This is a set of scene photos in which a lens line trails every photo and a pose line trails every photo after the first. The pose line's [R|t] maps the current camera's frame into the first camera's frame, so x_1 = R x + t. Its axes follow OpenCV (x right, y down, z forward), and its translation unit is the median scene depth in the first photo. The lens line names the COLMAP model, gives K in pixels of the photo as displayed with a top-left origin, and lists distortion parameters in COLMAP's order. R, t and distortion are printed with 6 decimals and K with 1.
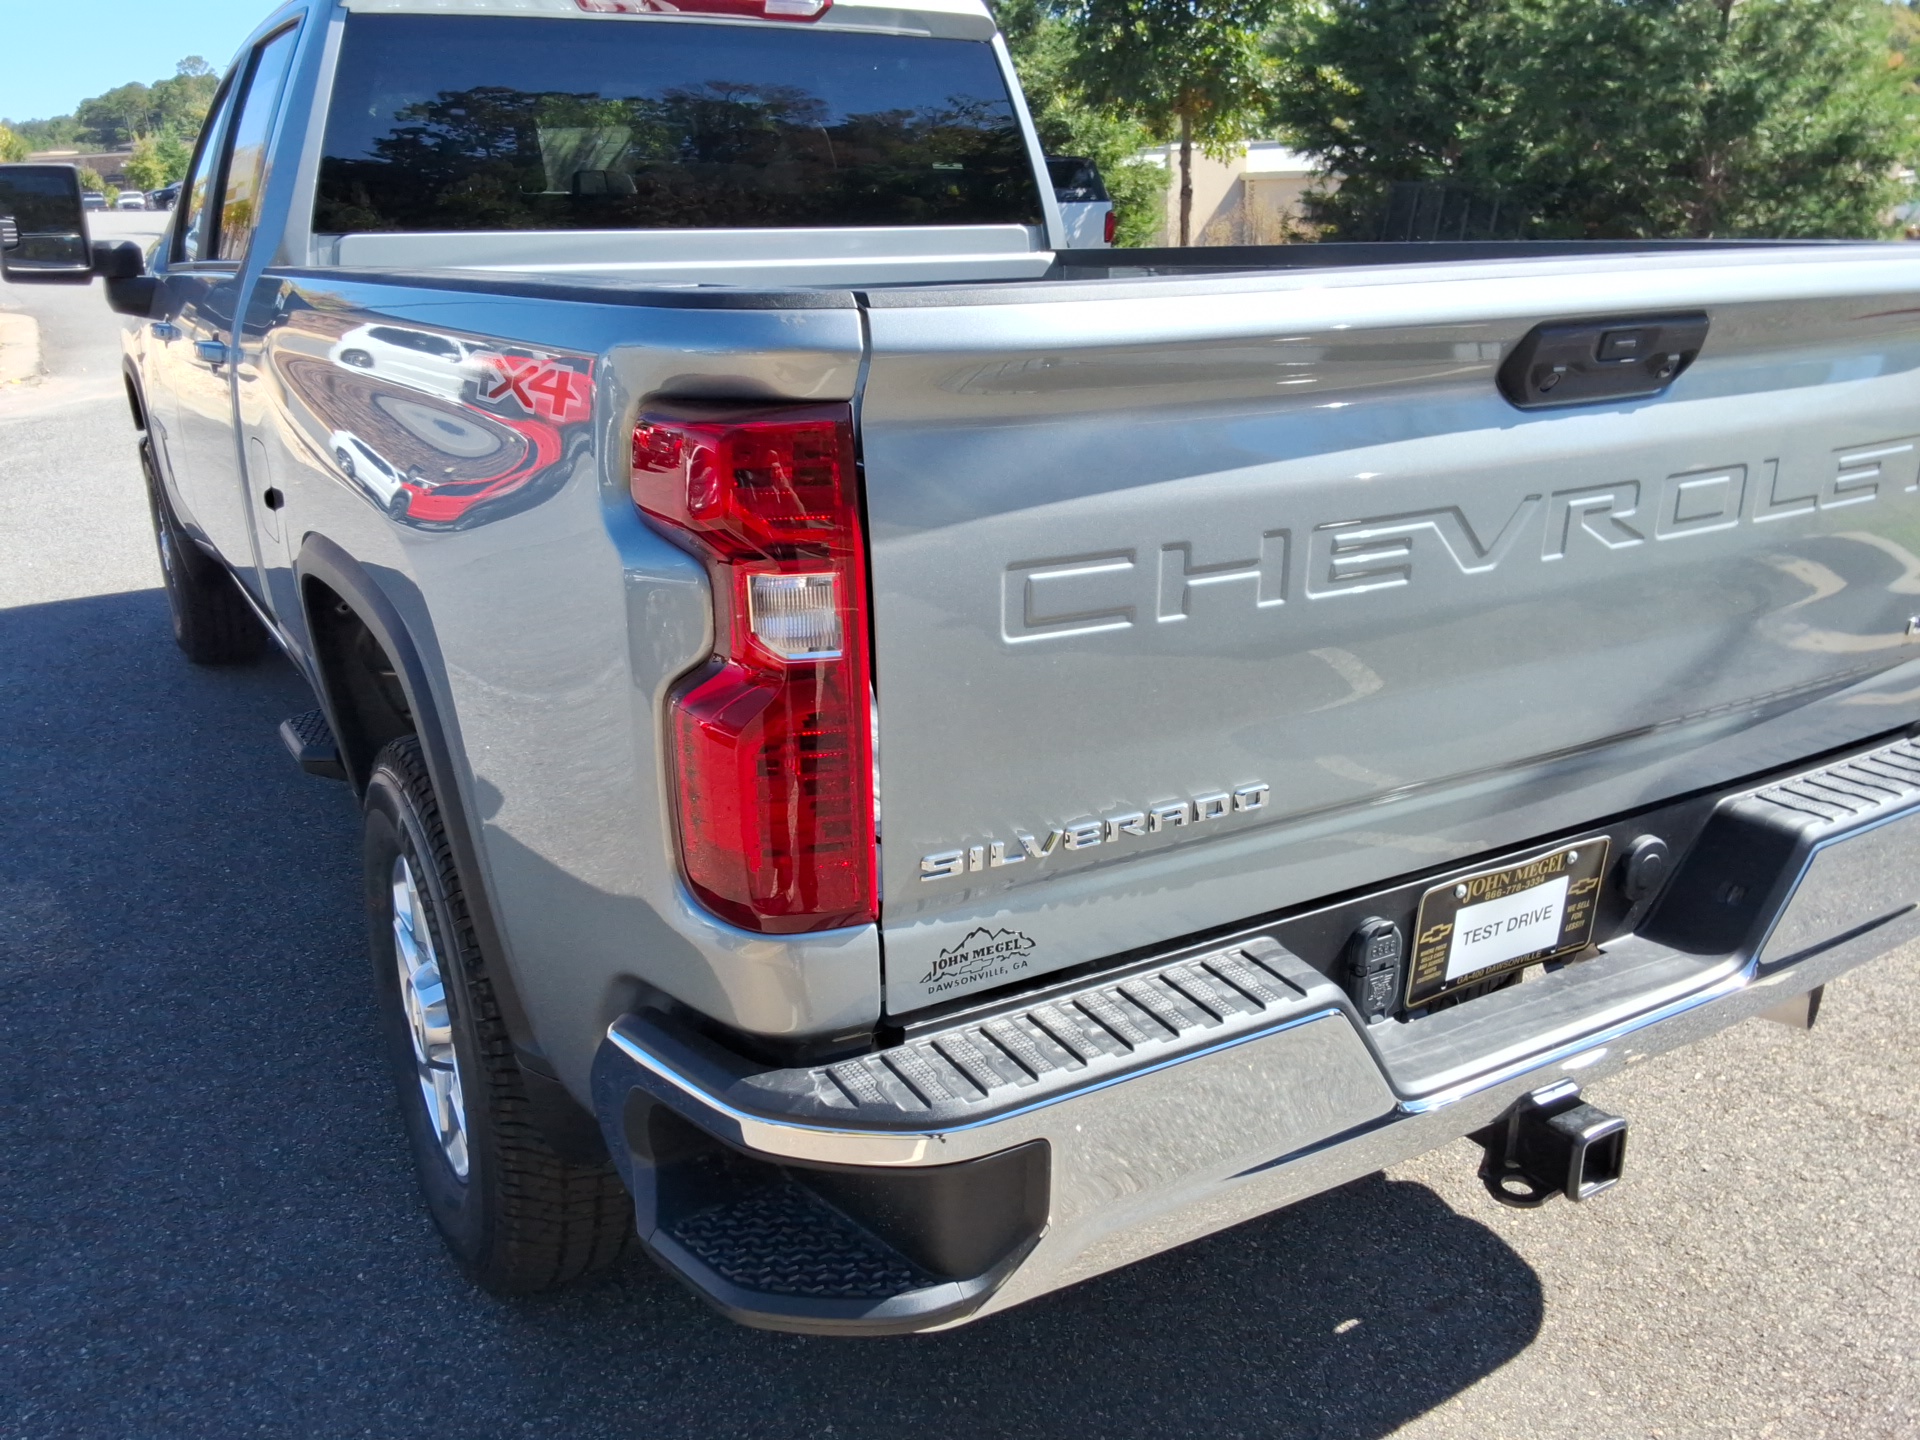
lens RADIAL K [[1535.8, 0, 970.9], [0, 1535.8, 744.3], [0, 0, 1]] dist [0.128605, -0.198995]
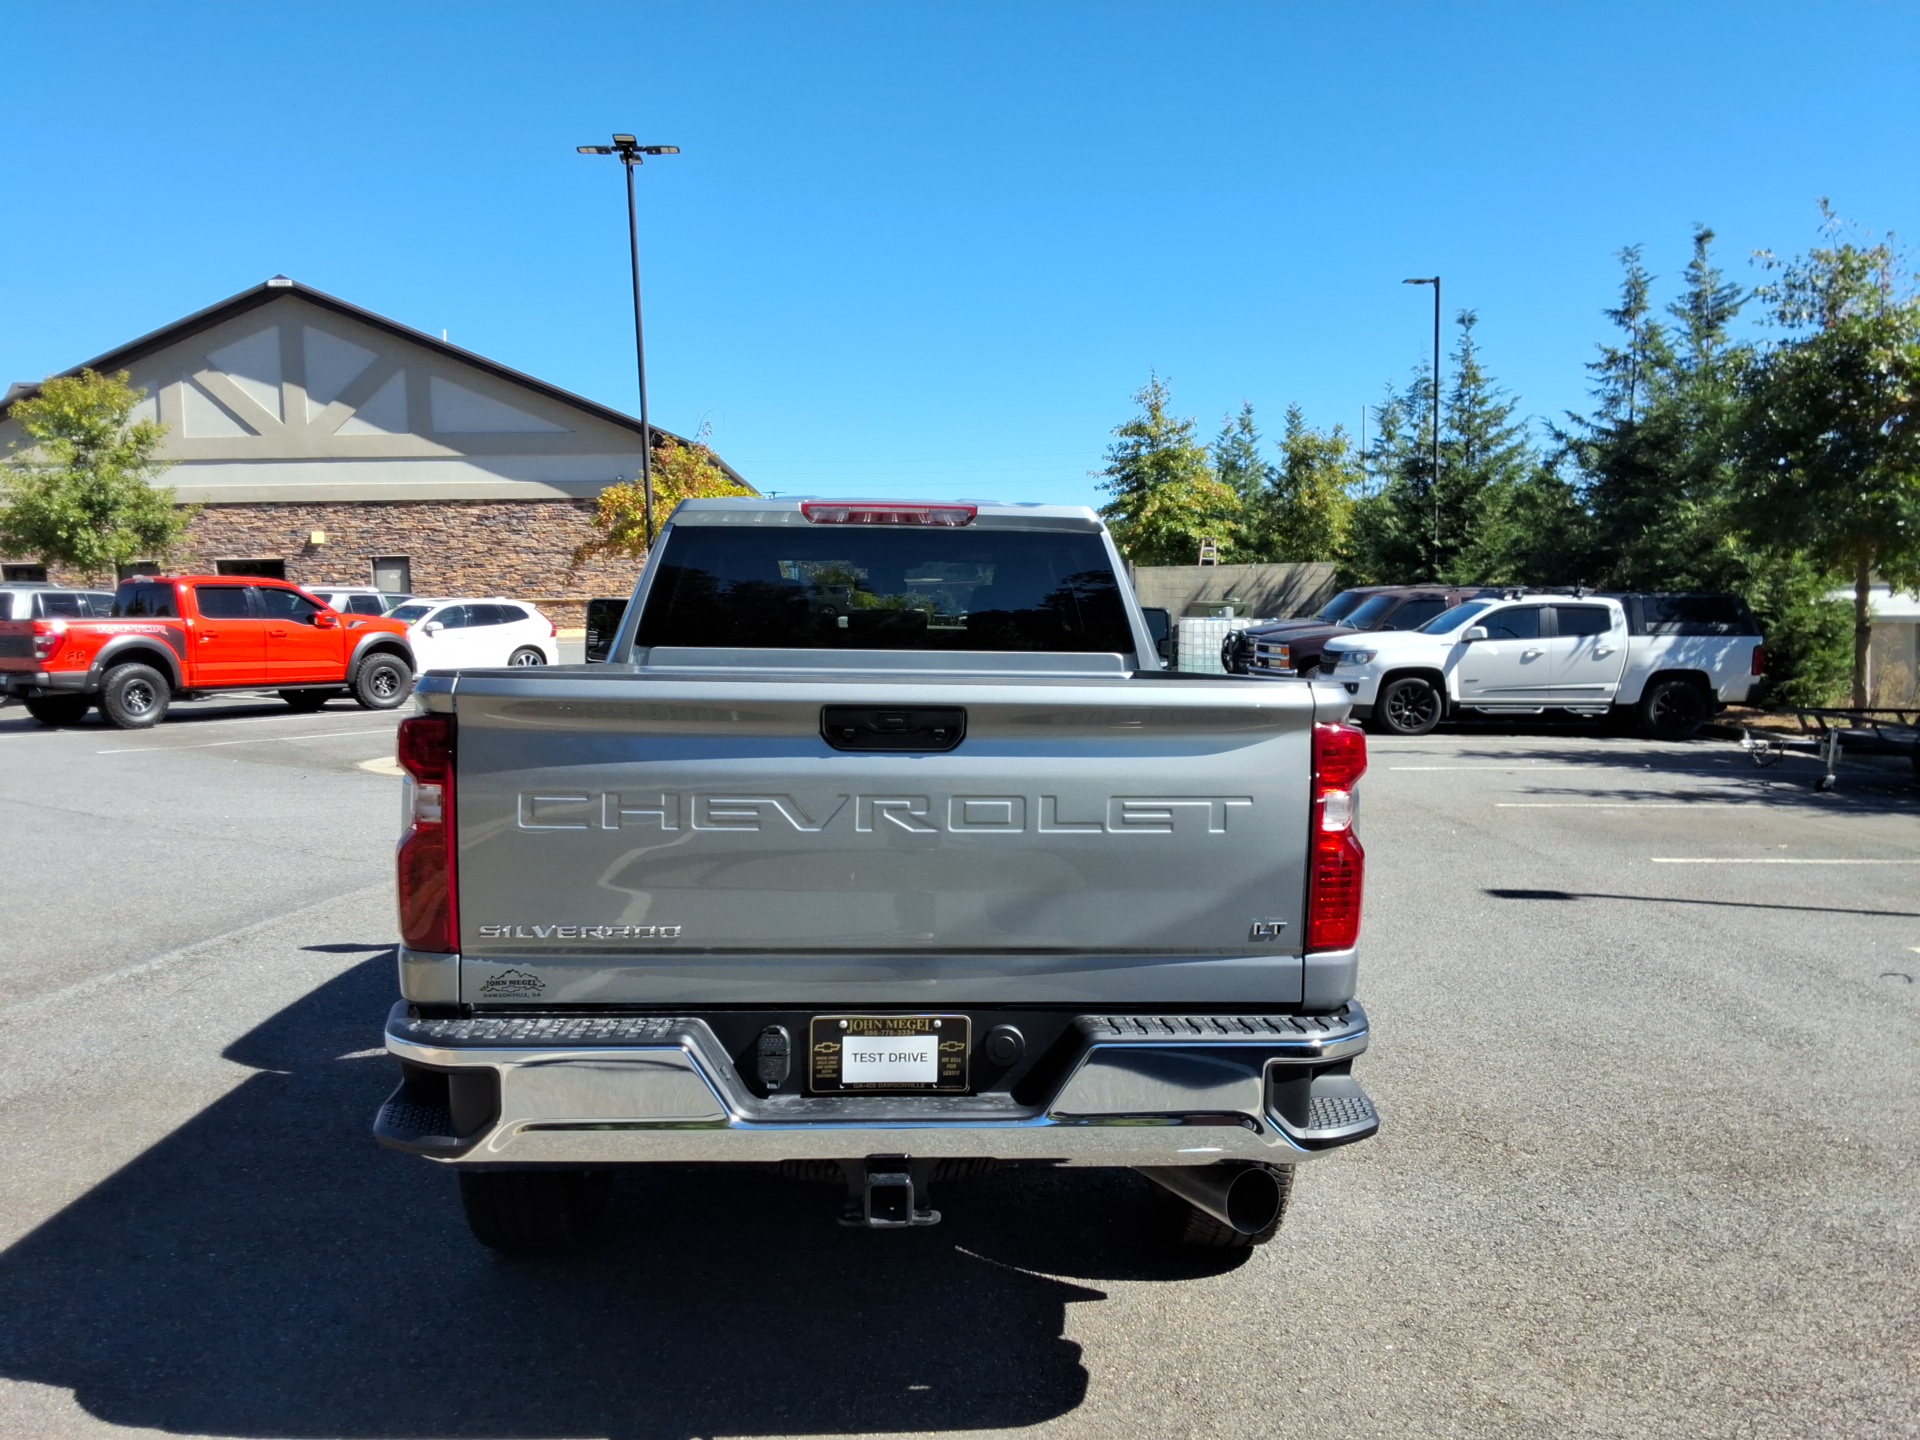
lens RADIAL K [[1543.8, 0, 972.4], [0, 1543.8, 740.3], [0, 0, 1]] dist [0.133962, -0.222808]
pose [[0.888354, 0.056988, -0.455610, 0.138236], [-0.172418, 0.961055, -0.215974, 0.015876], [0.425558, 0.270417, 0.863583, -0.058270]]
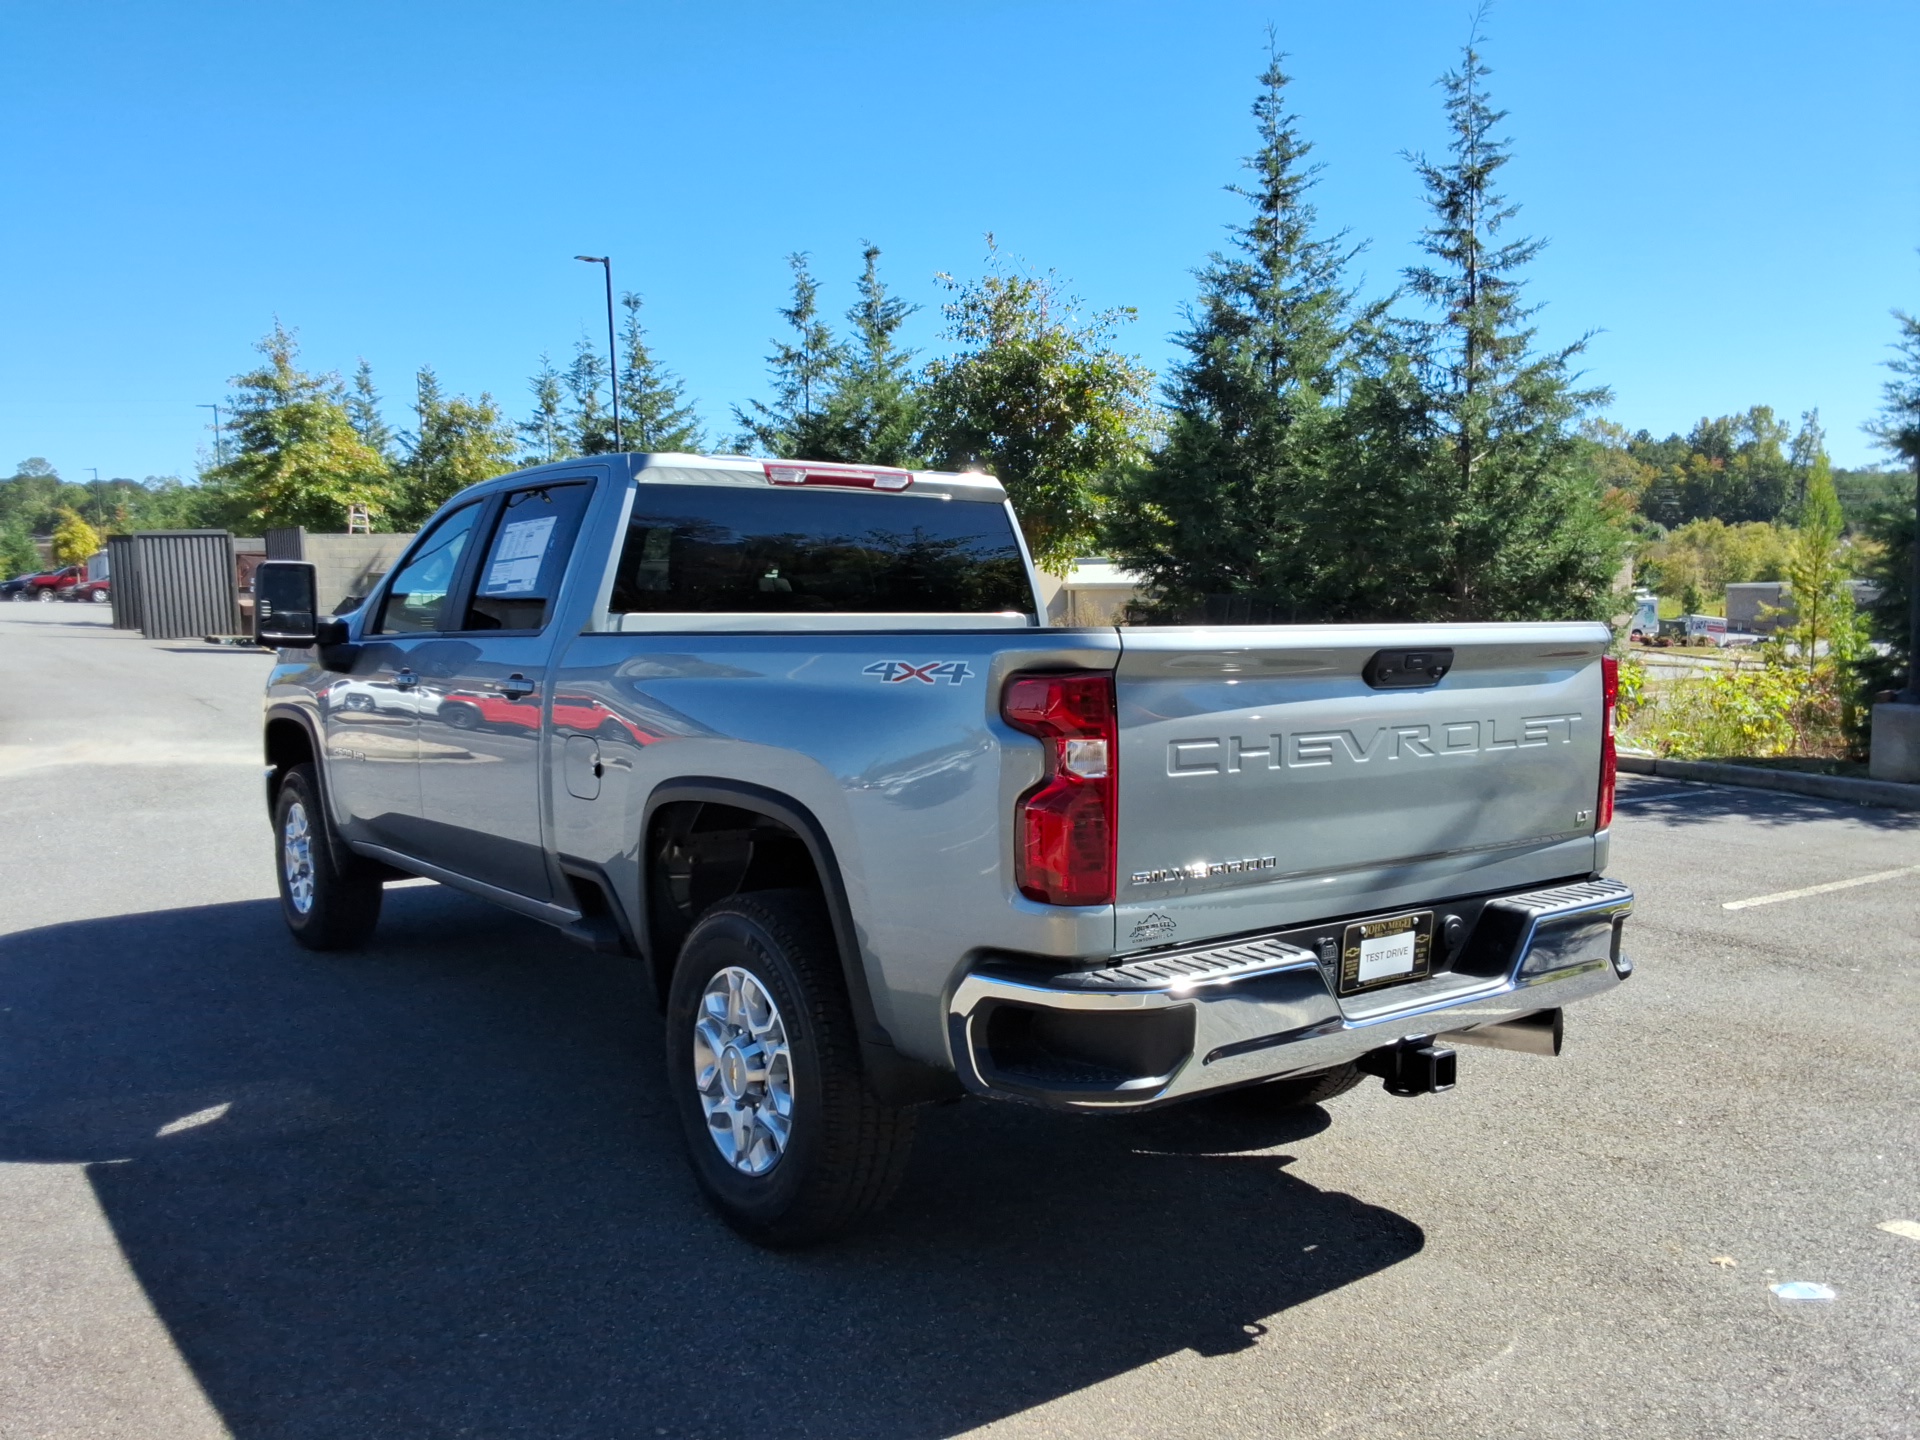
lens RADIAL K [[1535.8, 0, 970.9], [0, 1535.8, 744.3], [0, 0, 1]] dist [0.128605, -0.198995]
pose [[0.993919, 0.004226, 0.110034, -0.045093], [0.022676, 0.969992, -0.242078, 0.037705], [-0.107755, 0.243101, 0.963997, -0.102110]]
